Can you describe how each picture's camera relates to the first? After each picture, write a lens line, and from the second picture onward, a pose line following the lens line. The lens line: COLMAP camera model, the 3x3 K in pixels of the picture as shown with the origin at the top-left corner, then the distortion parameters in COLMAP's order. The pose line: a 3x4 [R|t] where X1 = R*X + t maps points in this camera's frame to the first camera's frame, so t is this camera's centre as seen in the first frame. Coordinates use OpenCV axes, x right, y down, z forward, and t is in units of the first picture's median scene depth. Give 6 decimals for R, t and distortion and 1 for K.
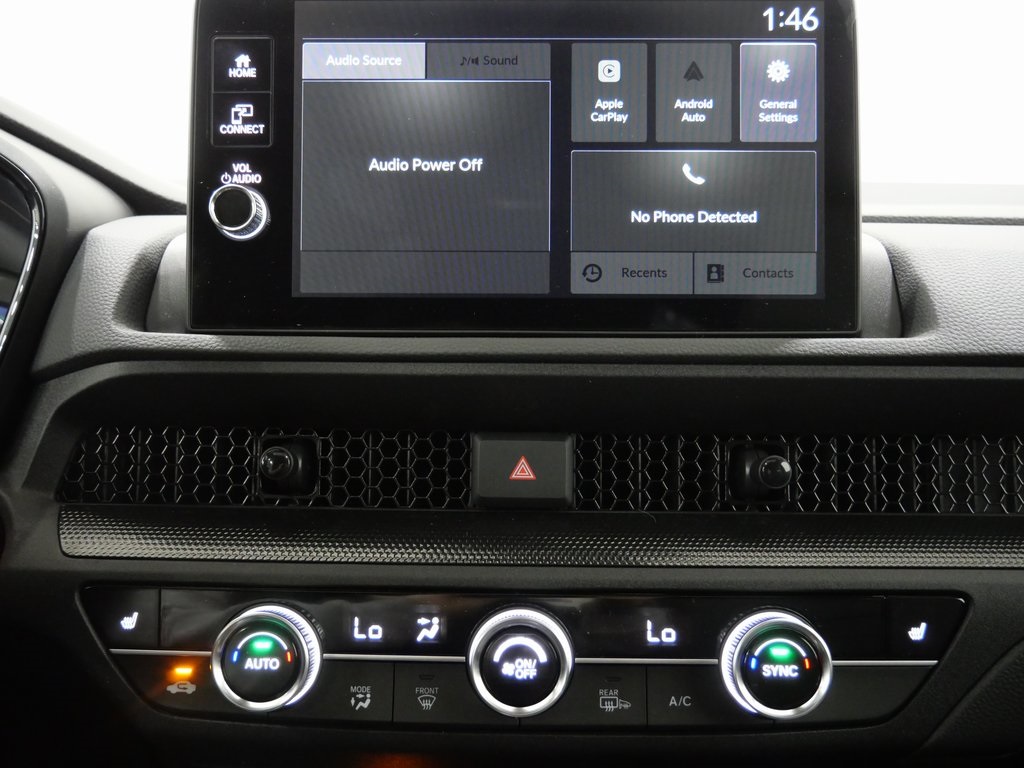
lens RADIAL K [[1094.2, 0, 515.9], [0, 1094.2, 384.3], [0, 0, 1]] dist [-0.029197, 0.000000]
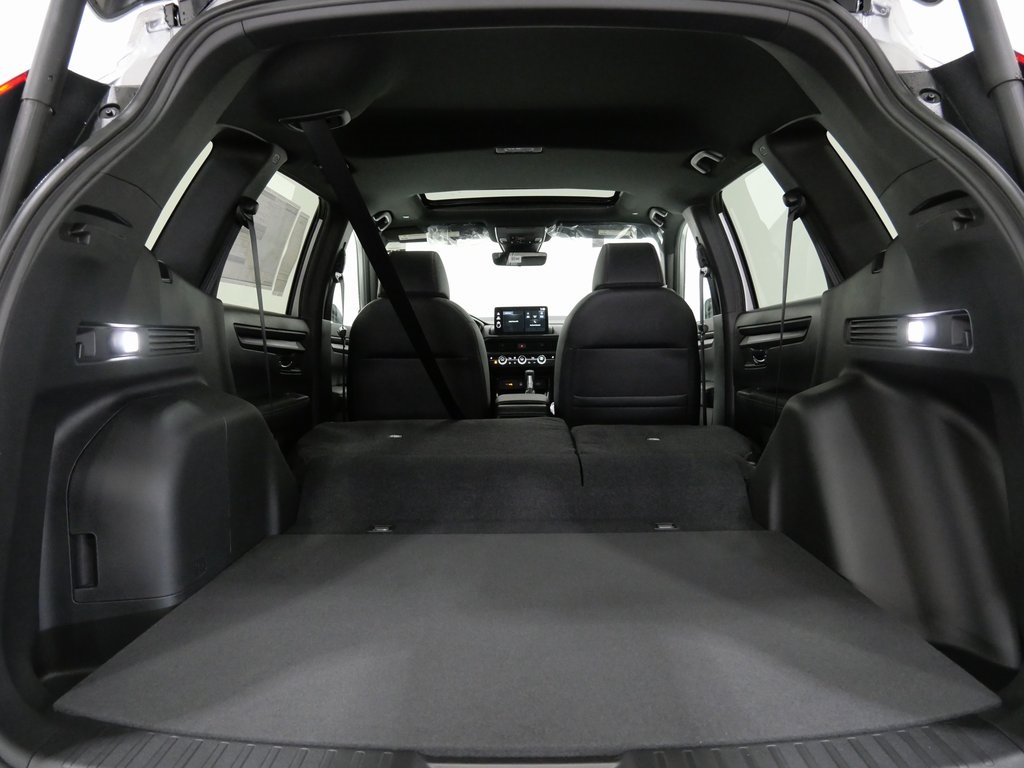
lens RADIAL K [[720.2, 0, 511.5], [0, 720.2, 385.0], [0, 0, 1]] dist [-0.004779, -0.001357]
pose [[0.999690, -0.021922, 0.011817, -0.220657], [0.021771, 0.999682, 0.012726, 0.426257], [-0.012093, -0.012465, 0.999849, -7.303411]]
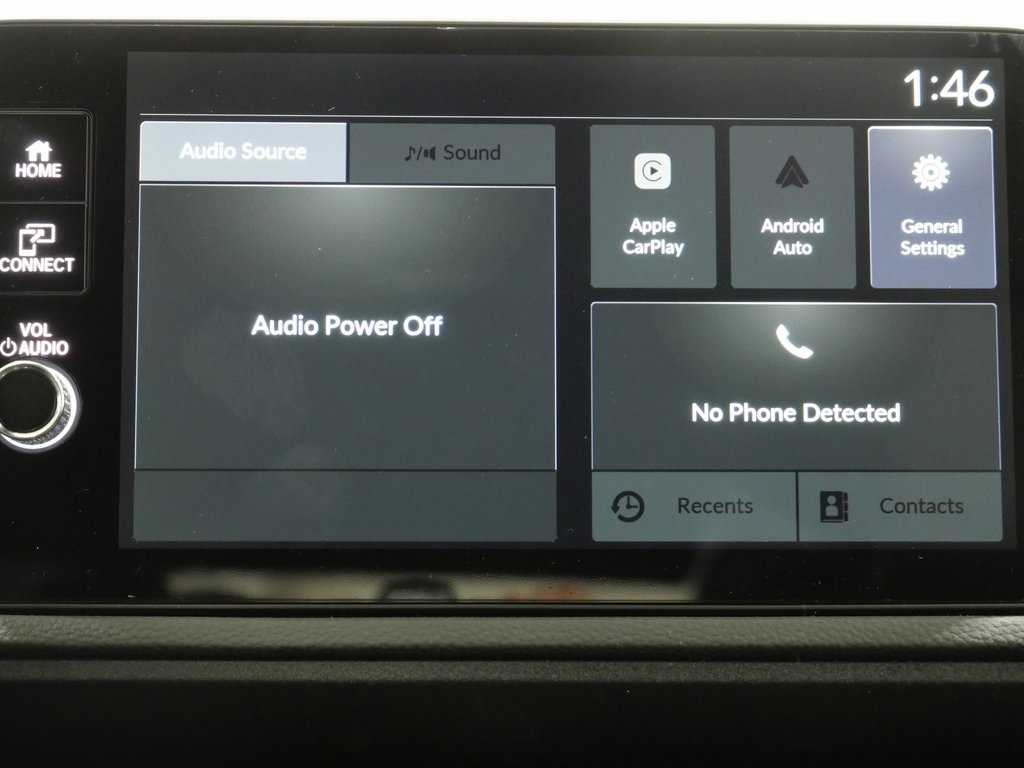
lens RADIAL K [[2430.1, 0, 510.3], [0, 2430.1, 386.1], [0, 0, 1]] dist [0.004108, 0.000000]
pose [[0.998673, 0.000427, 0.051490, -0.062091], [0.005338, 0.993719, -0.111775, -0.019609], [-0.051214, 0.111902, 0.992399, -0.314908]]
